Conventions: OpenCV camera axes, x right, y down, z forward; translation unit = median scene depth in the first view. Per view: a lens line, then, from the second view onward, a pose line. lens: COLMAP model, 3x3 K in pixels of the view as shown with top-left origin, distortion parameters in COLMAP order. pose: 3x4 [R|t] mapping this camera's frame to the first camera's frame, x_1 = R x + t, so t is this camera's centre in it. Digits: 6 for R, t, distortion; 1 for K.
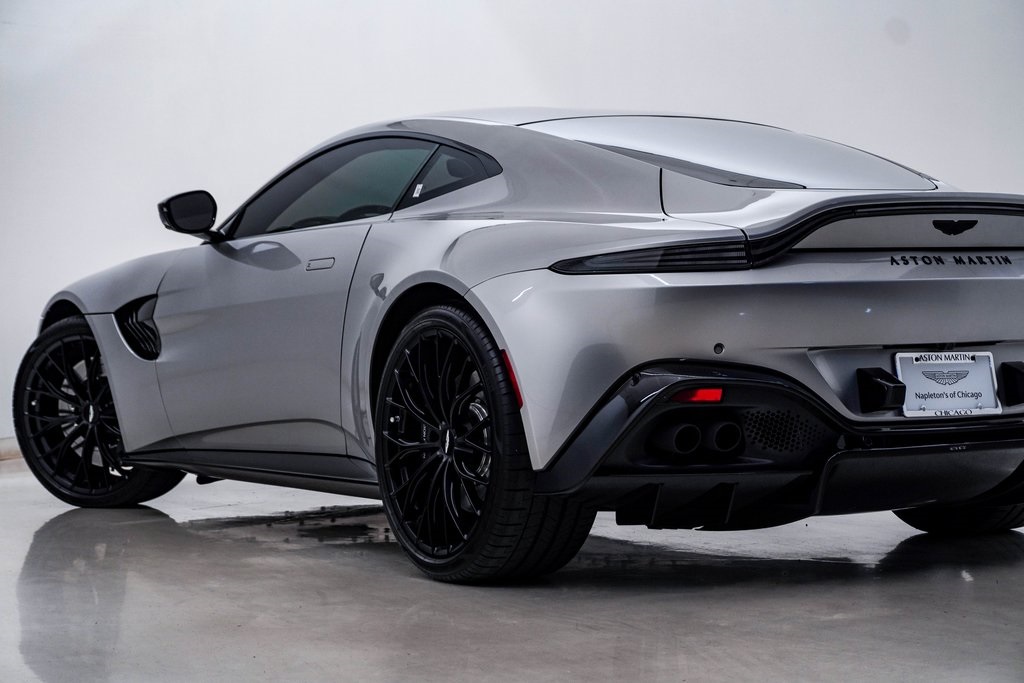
lens RADIAL K [[2205.7, 0, 505.6], [0, 2205.7, 345.4], [0, 0, 1]] dist [-0.008272, 0.000000]
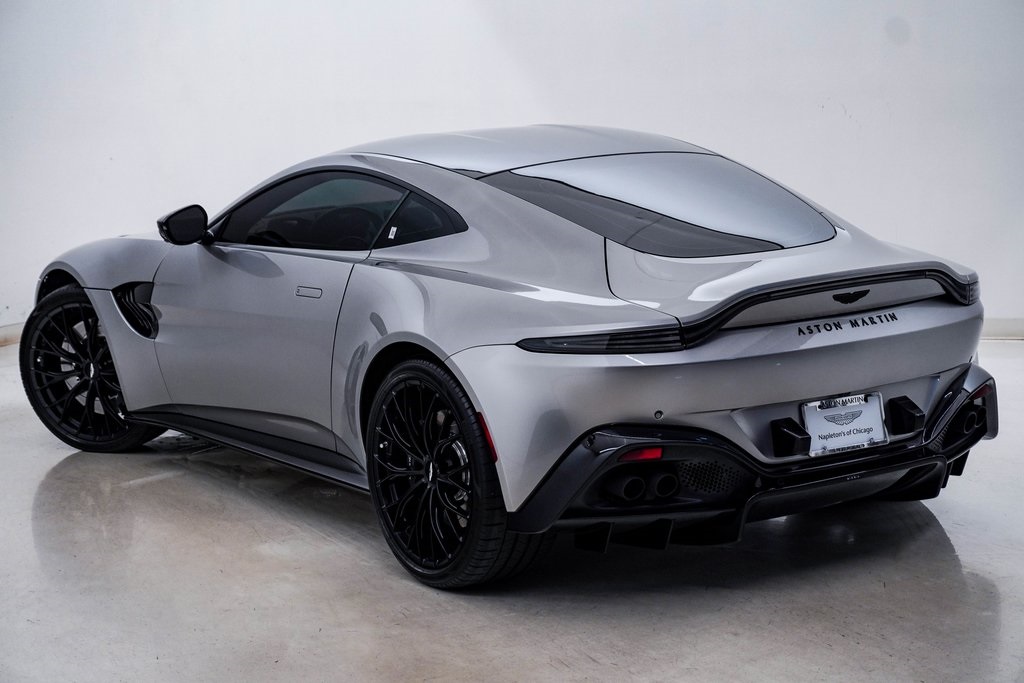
lens RADIAL K [[2205.7, 0, 508.2], [0, 2205.7, 344.2], [0, 0, 1]] dist [-0.008272, 0.000000]
pose [[0.998546, -0.027145, 0.046570, -0.039929], [0.020436, 0.990093, 0.138918, -0.198504], [-0.049879, -0.137764, 0.989208, -0.185779]]
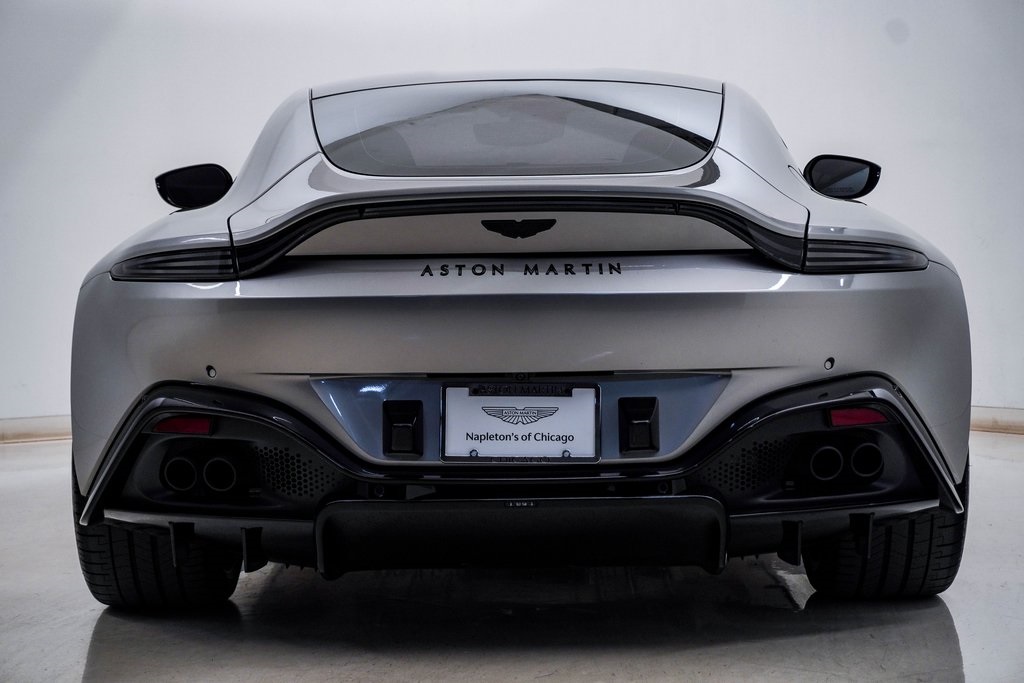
lens RADIAL K [[2205.7, 0, 513.4], [0, 2205.7, 341.7], [0, 0, 1]] dist [-0.008272, 0.000000]
pose [[0.843919, 0.023513, -0.535956, 0.628272], [-0.016184, 0.999700, 0.018374, -0.026933], [0.536227, -0.006832, 0.844046, 0.320368]]
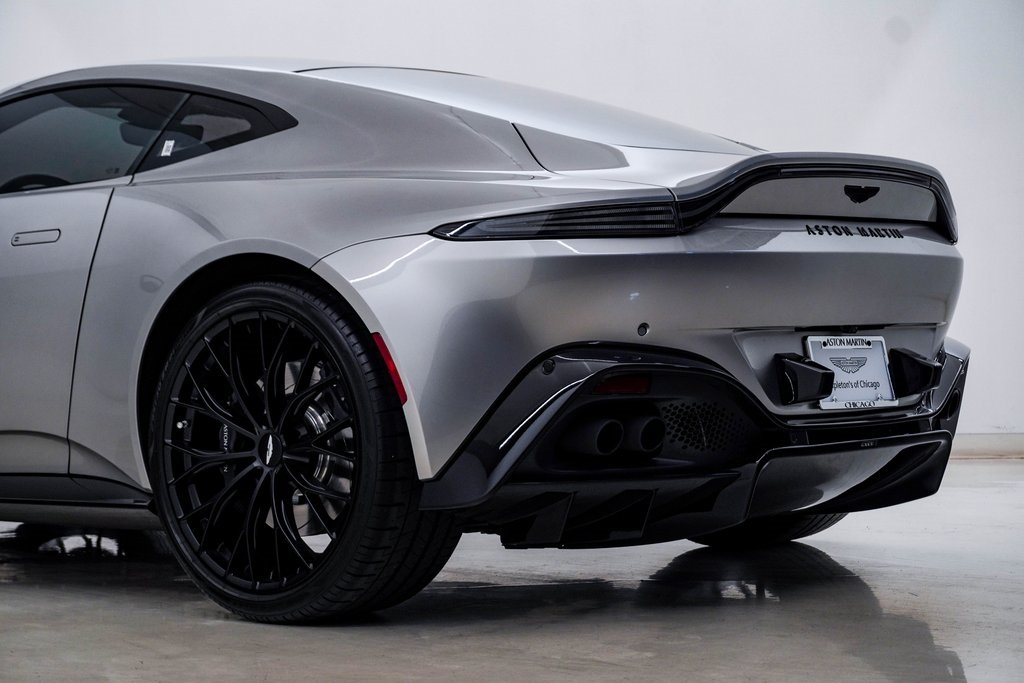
lens RADIAL K [[2205.7, 0, 518.7], [0, 2205.7, 343.4], [0, 0, 1]] dist [-0.008272, 0.000000]
pose [[0.944770, -0.003043, 0.327720, -0.213634], [0.008319, 0.999857, -0.014698, 0.017891], [-0.327629, 0.016613, 0.944660, 0.211231]]
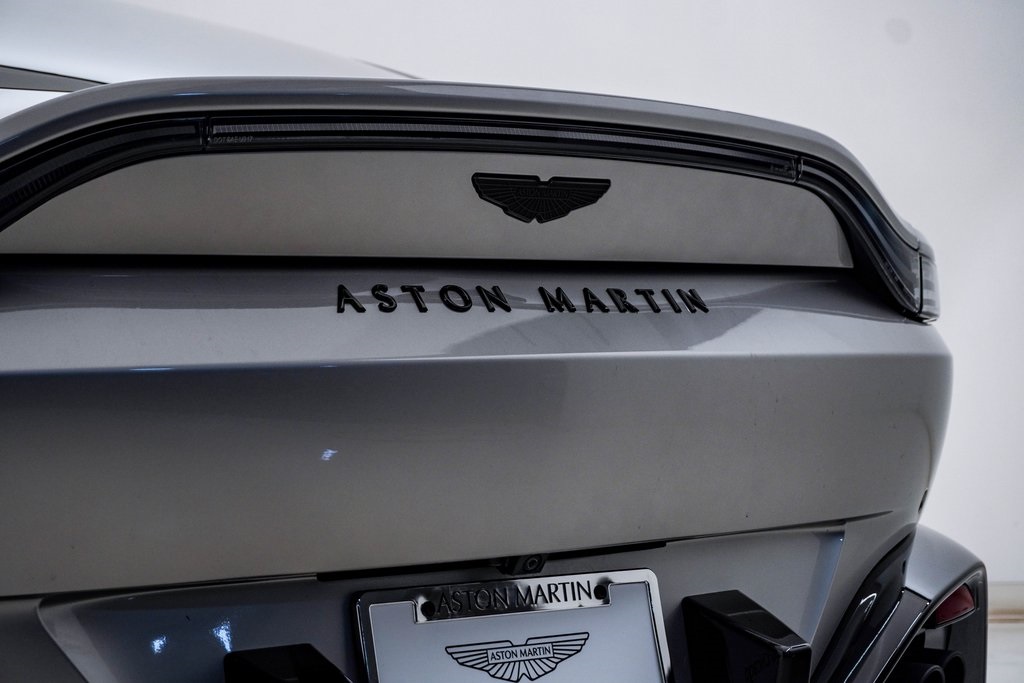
lens RADIAL K [[2205.7, 0, 520.9], [0, 2205.7, 343.6], [0, 0, 1]] dist [-0.008272, 0.000000]
pose [[0.985285, -0.002695, 0.170898, 0.144230], [0.008790, 0.999351, -0.034922, -0.020696], [-0.170693, 0.035910, 0.984670, 0.677138]]
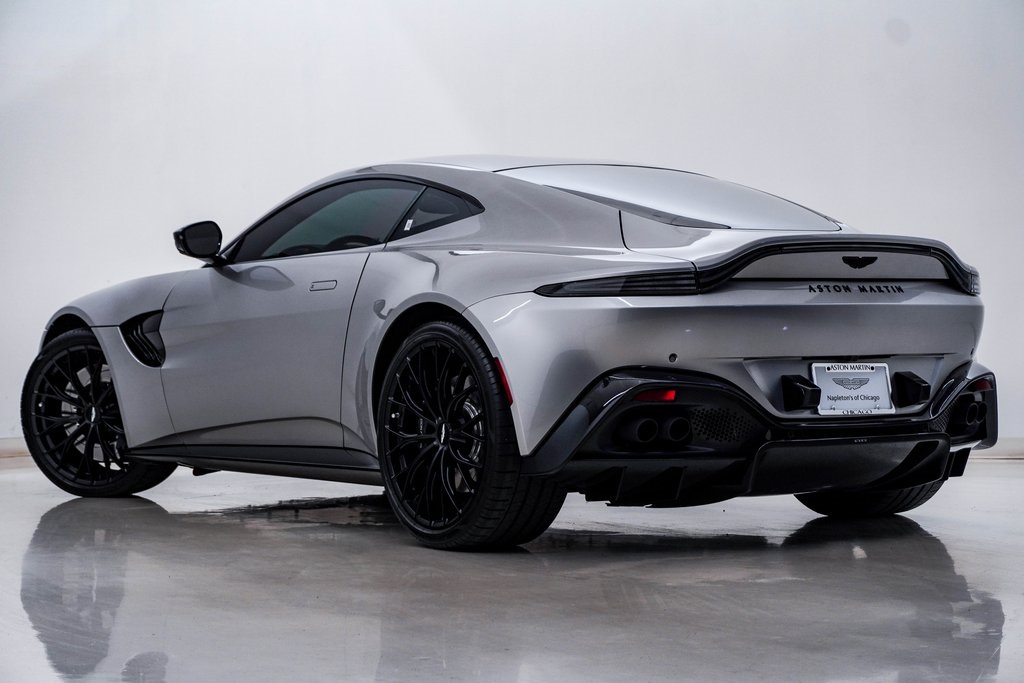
lens RADIAL K [[2205.7, 0, 513.8], [0, 2205.7, 339.4], [0, 0, 1]] dist [-0.008272, 0.000000]
pose [[0.997492, 0.010299, 0.070033, -0.075912], [-0.009375, 0.999865, -0.013518, 0.008231], [-0.070163, 0.012828, 0.997453, -0.220453]]
